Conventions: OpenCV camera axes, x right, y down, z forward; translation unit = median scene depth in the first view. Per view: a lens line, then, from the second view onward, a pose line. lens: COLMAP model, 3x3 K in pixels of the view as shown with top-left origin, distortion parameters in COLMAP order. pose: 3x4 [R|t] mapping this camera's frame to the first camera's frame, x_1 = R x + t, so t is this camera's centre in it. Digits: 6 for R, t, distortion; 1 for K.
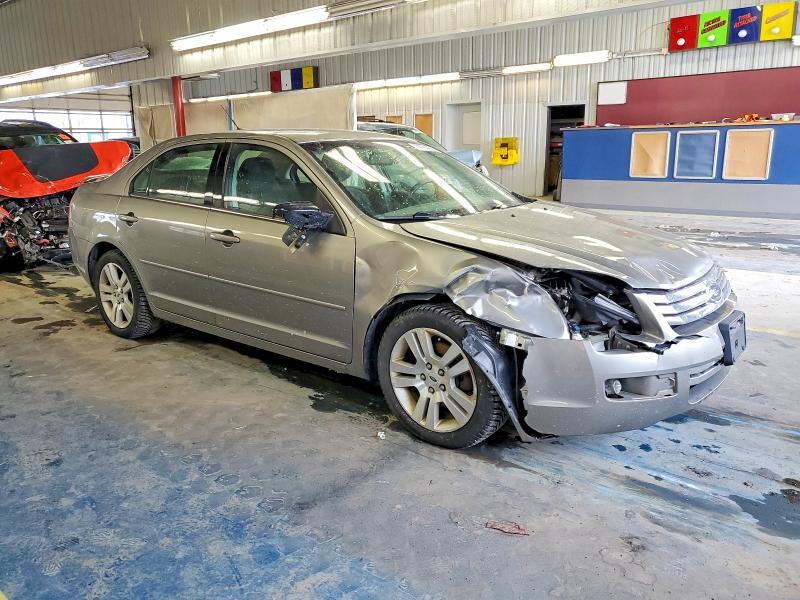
lens RADIAL K [[616.8, 0, 403.1], [0, 616.8, 274.8], [0, 0, 1]] dist [0.026809, -0.002875]
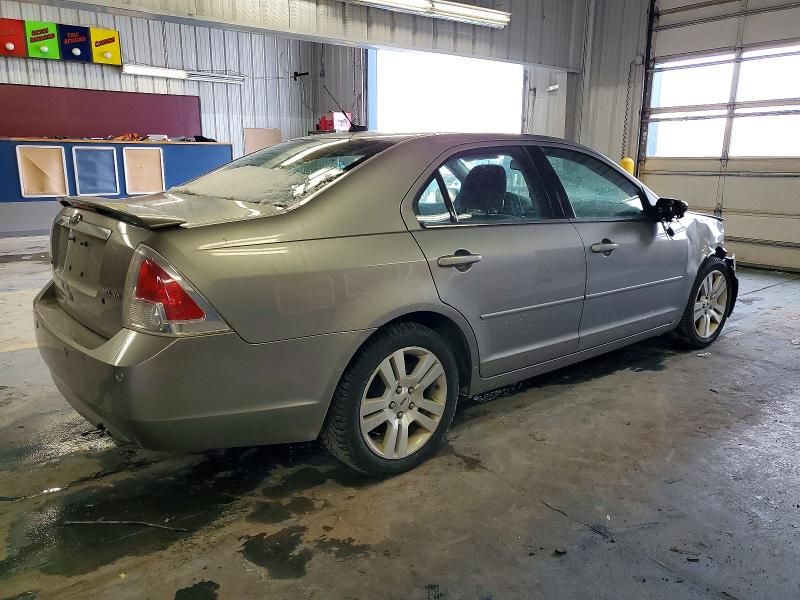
lens RADIAL K [[595.8, 0, 400.0], [0, 595.8, 300.0], [0, 0, 1]] dist [0.022651, -0.004052]
pose [[0.225648, -0.211118, 0.951058, -0.372600], [0.199121, 0.965622, 0.167108, -0.059042], [-0.953642, 0.151668, 0.259929, 0.323956]]
